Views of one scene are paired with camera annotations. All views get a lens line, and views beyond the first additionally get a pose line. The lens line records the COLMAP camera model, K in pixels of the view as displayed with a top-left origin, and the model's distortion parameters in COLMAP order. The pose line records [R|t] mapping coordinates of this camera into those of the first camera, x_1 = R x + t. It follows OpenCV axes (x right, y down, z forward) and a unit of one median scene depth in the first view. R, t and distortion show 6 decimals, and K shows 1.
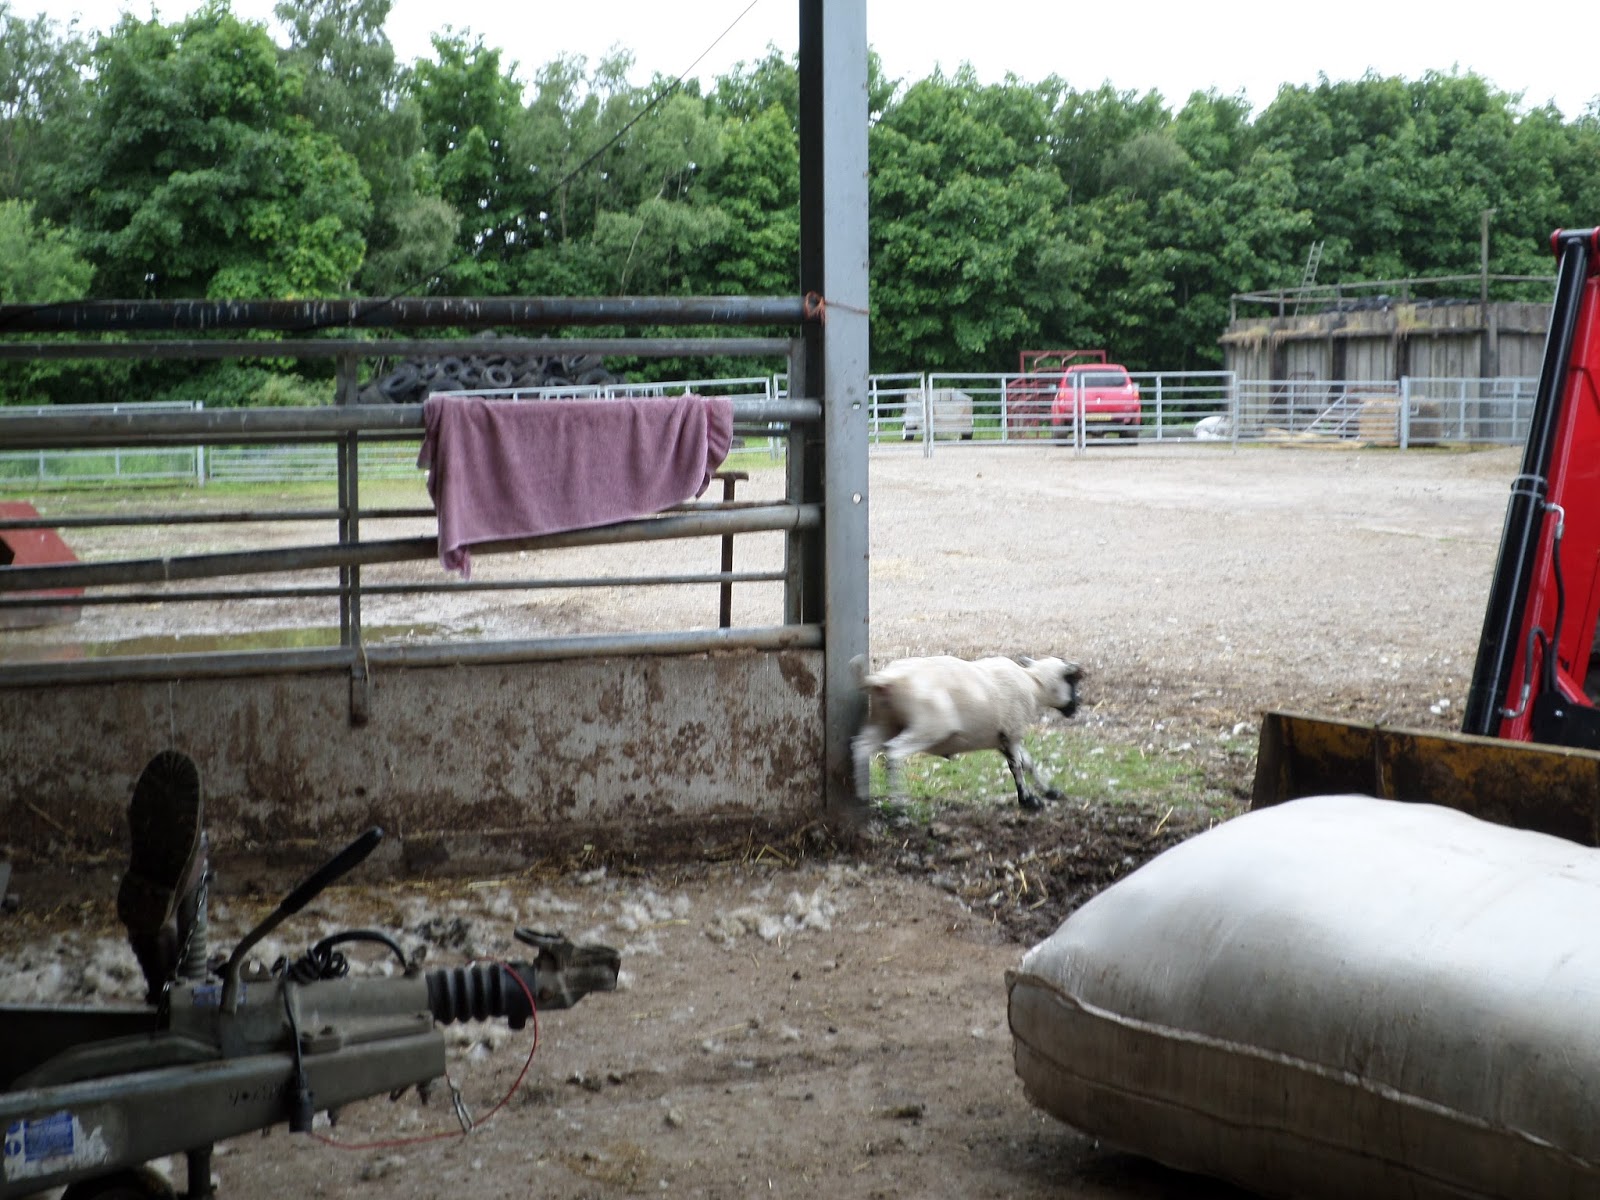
lens RADIAL K [[2785.8, 0, 800.0], [0, 2785.8, 600.0], [0, 0, 1]] dist [-0.000683, -0.922799]
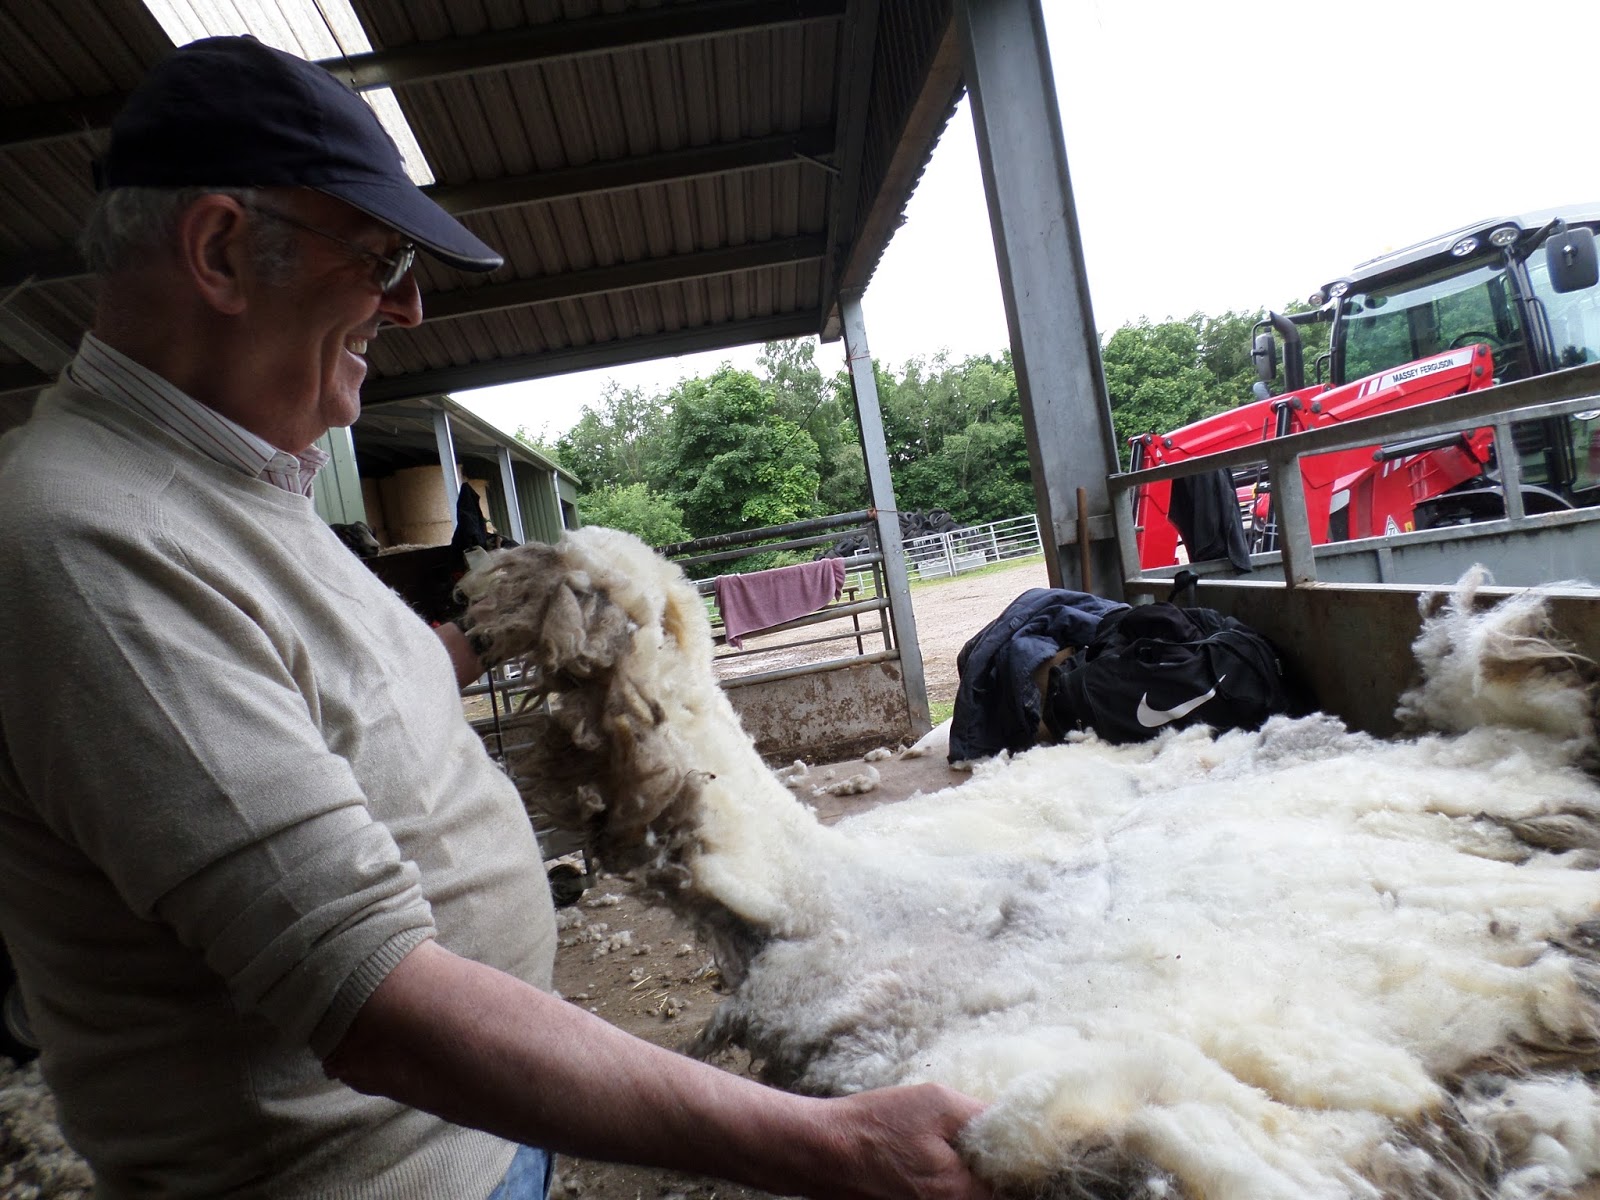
lens RADIAL K [[2785.8, 0, 800.0], [0, 2785.8, 600.0], [0, 0, 1]] dist [-0.000683, -0.922799]
pose [[0.921857, -0.137672, -0.362252, 0.511190], [0.128300, 0.990478, -0.049931, 0.048731], [0.365677, -0.000448, 0.930742, -0.771991]]
